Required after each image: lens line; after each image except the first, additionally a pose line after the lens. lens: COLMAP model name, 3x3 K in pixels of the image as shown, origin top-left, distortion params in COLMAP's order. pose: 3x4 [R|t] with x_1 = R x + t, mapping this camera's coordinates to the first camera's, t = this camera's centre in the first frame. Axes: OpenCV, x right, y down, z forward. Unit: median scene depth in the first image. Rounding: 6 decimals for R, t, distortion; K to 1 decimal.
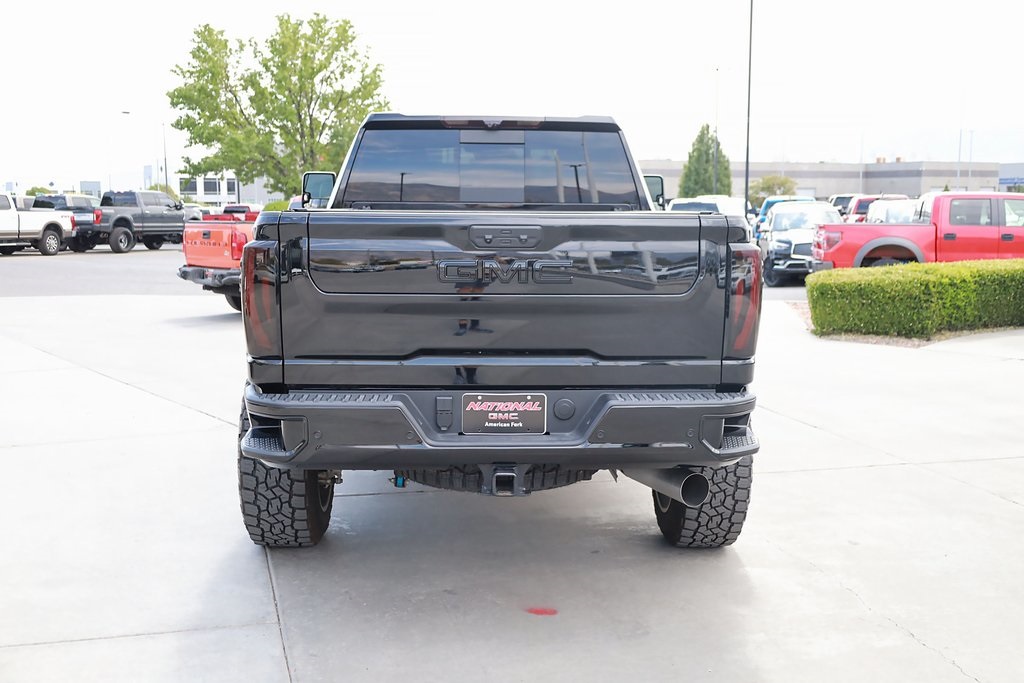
lens RADIAL K [[1165.4, 0, 513.3], [0, 1165.4, 342.8], [0, 0, 1]] dist [0.023852, 0.000000]
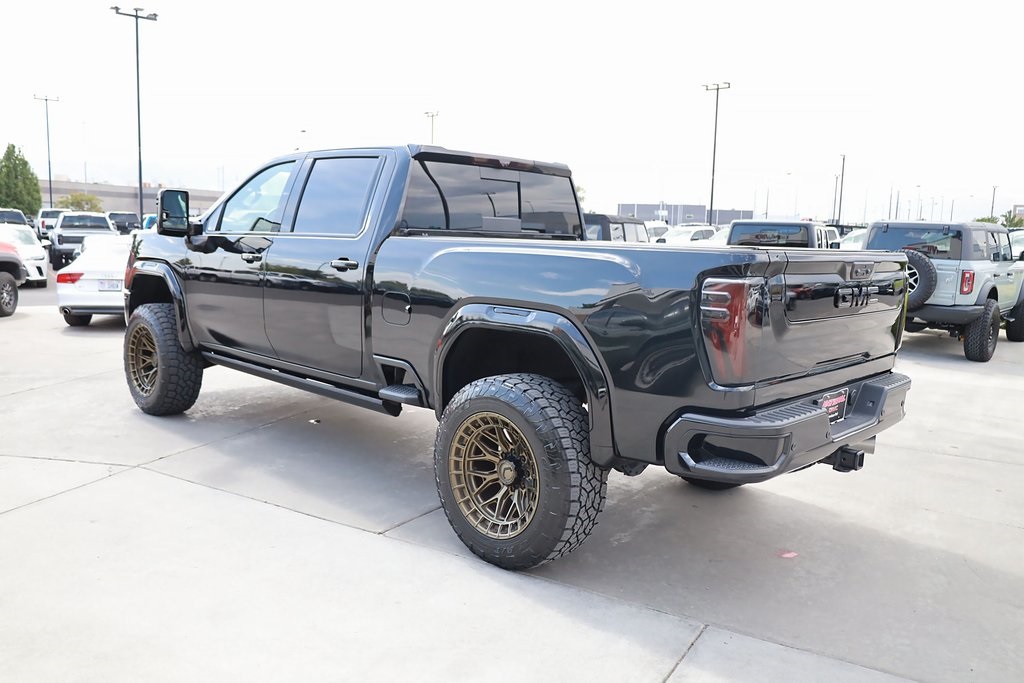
lens RADIAL K [[858.6, 0, 513.8], [0, 858.6, 343.5], [0, 0, 1]] dist [0.000492, 0.012510]
pose [[0.679388, -0.075248, 0.729910, -0.127697], [0.055909, 0.997145, 0.050758, -0.010602], [-0.731646, 0.006325, 0.681656, 0.083371]]
